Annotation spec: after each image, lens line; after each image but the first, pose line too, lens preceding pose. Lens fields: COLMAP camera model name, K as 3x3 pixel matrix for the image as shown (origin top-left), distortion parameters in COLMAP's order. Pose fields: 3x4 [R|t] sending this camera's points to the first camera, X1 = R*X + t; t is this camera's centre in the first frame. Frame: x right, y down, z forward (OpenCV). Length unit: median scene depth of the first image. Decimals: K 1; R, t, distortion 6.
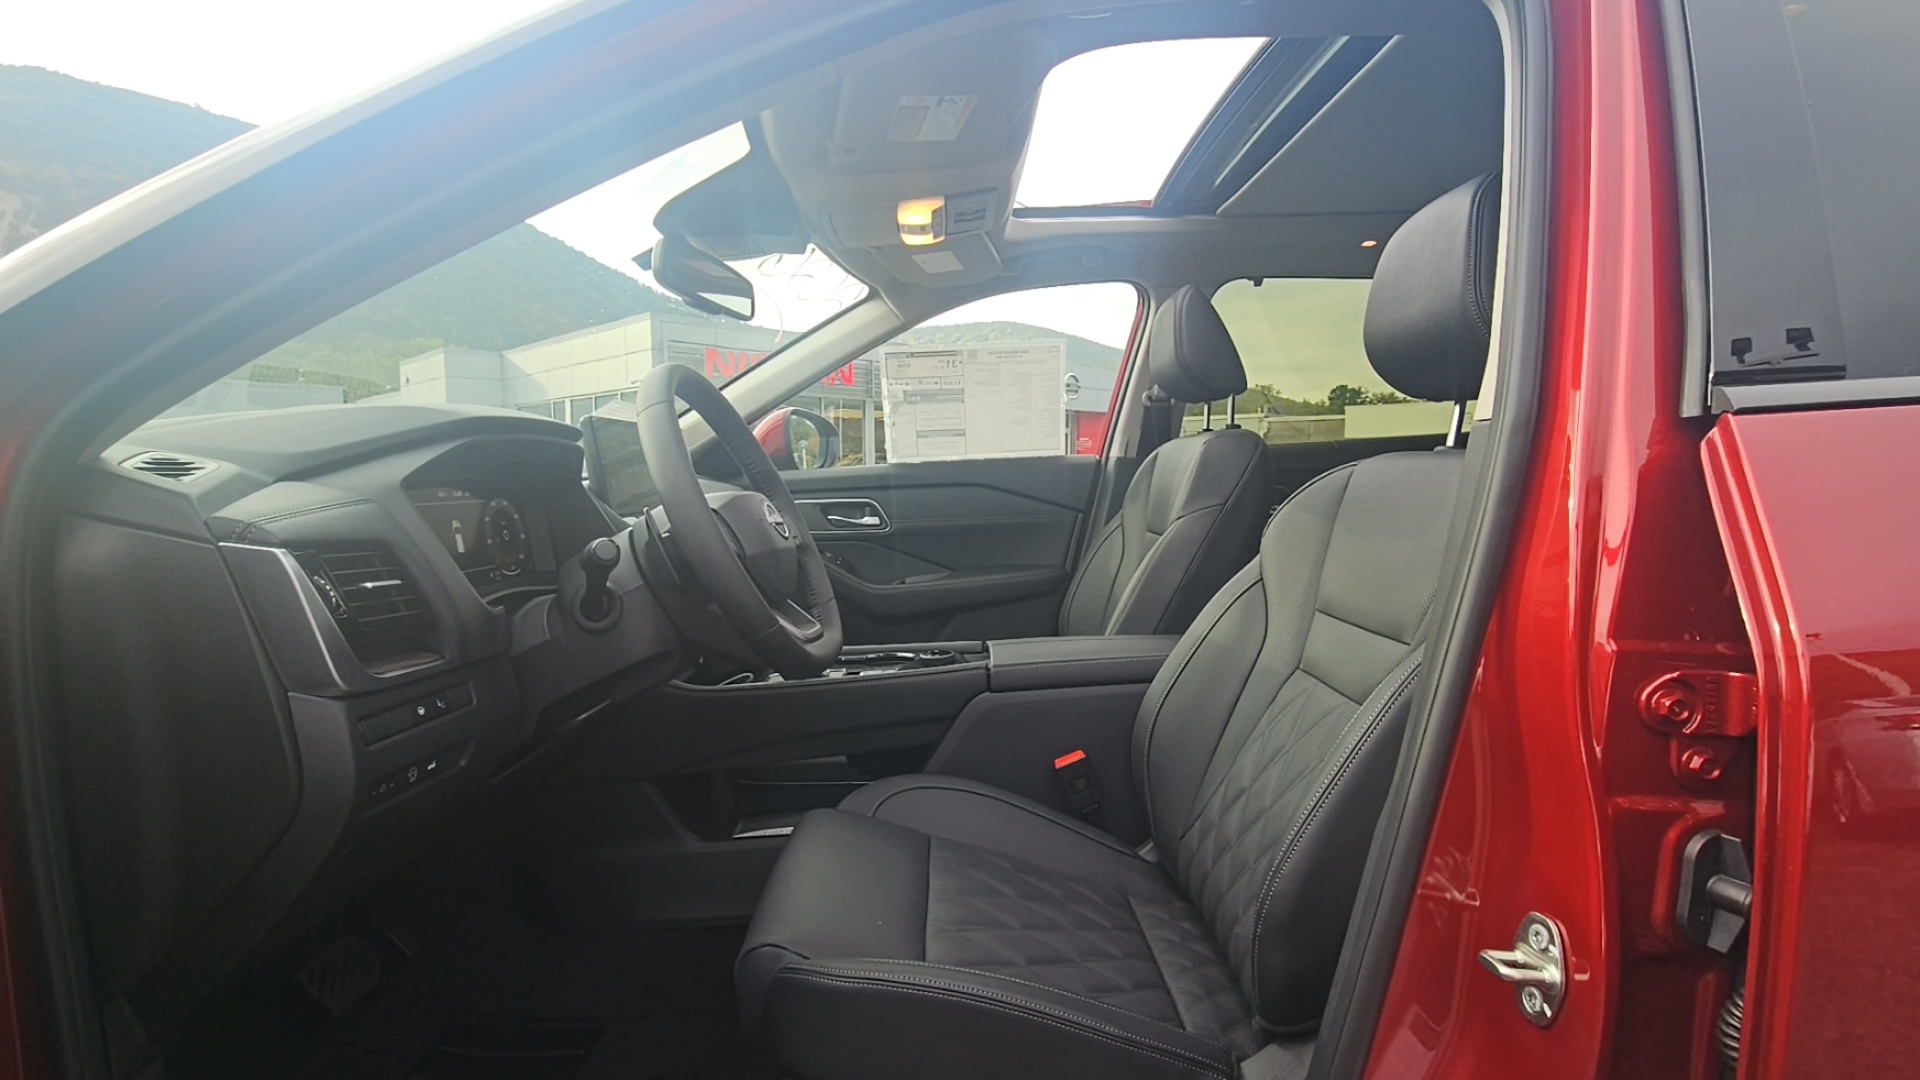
lens RADIAL K [[804.7, 0, 955.3], [0, 804.7, 560.2], [0, 0, 1]] dist [0.000034, -0.000116]
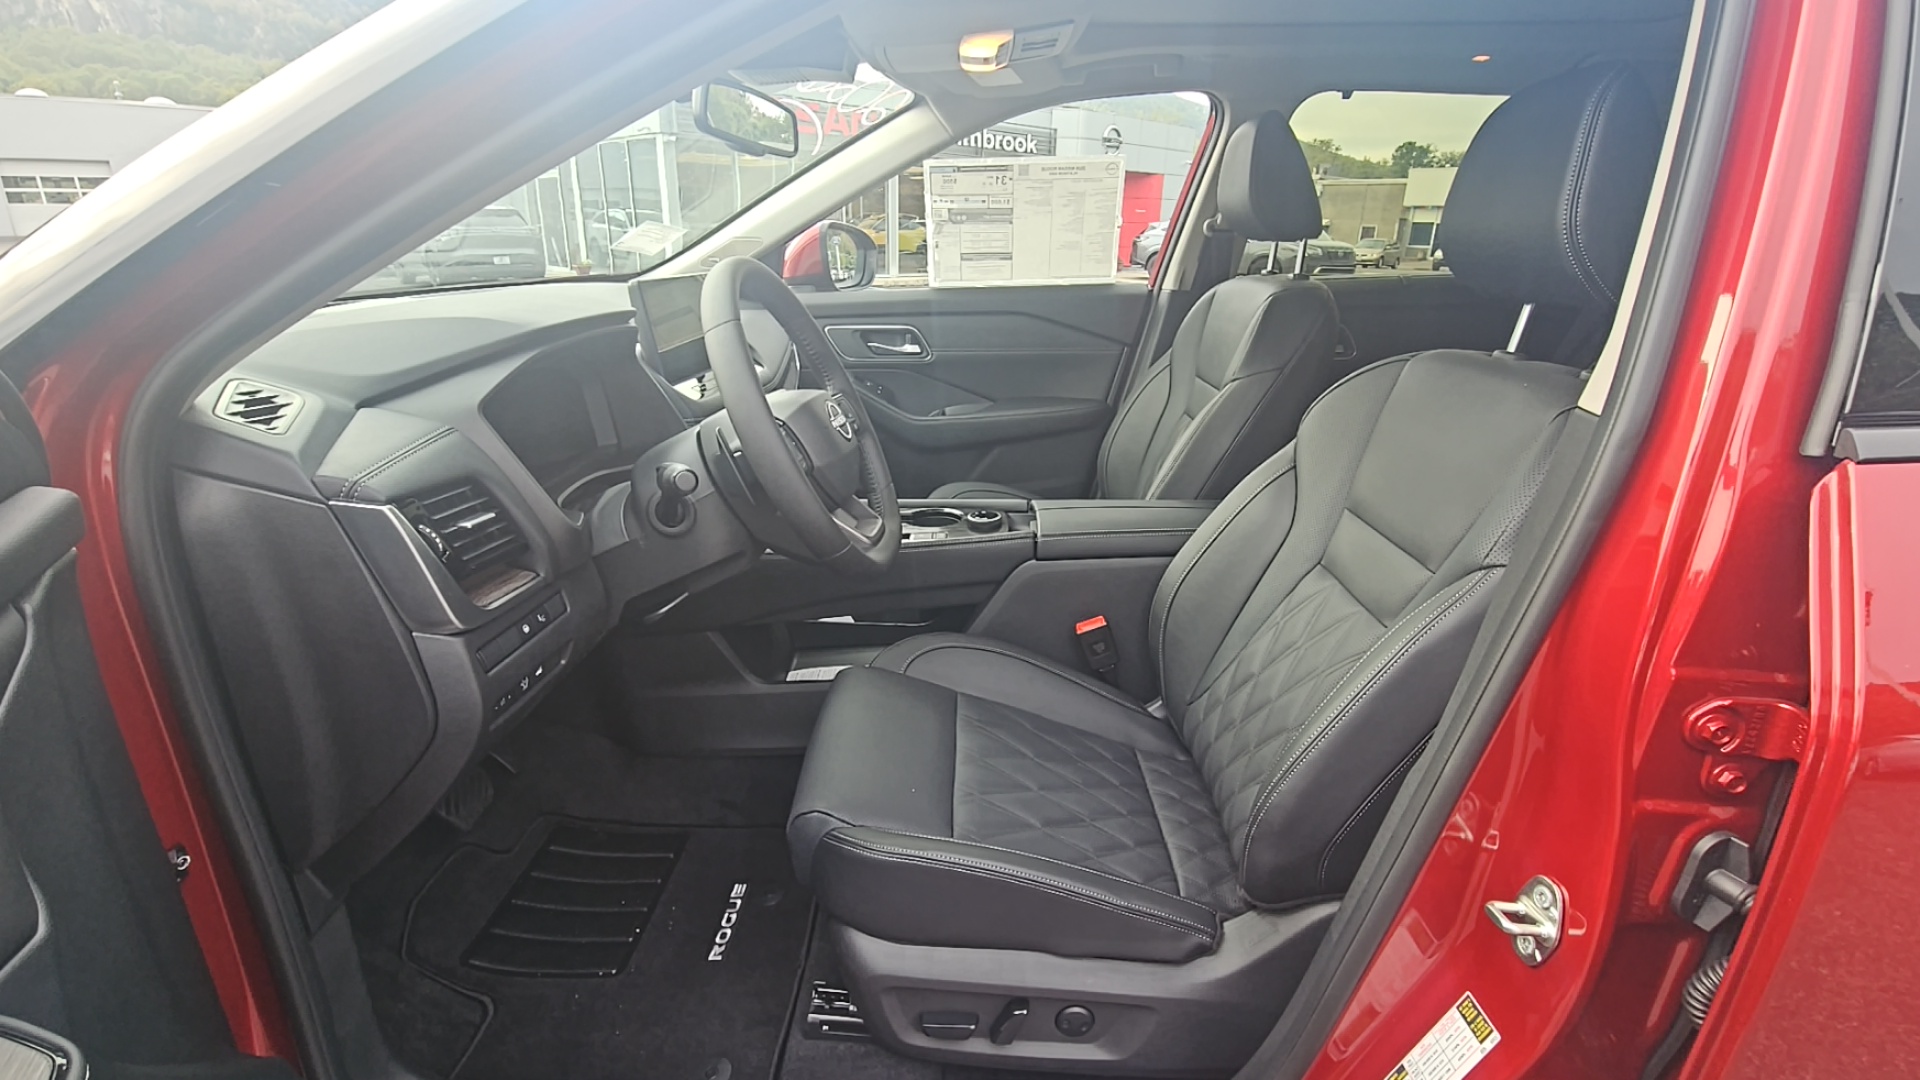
lens RADIAL K [[799.2, 0, 960.0], [0, 799.2, 540.0], [0, 0, 1]] dist [0.000922, -0.000542]
pose [[0.999346, 0.030512, -0.019396, -0.057399], [-0.024854, 0.969371, 0.244341, -0.177669], [0.026258, -0.243700, 0.969495, 0.006151]]
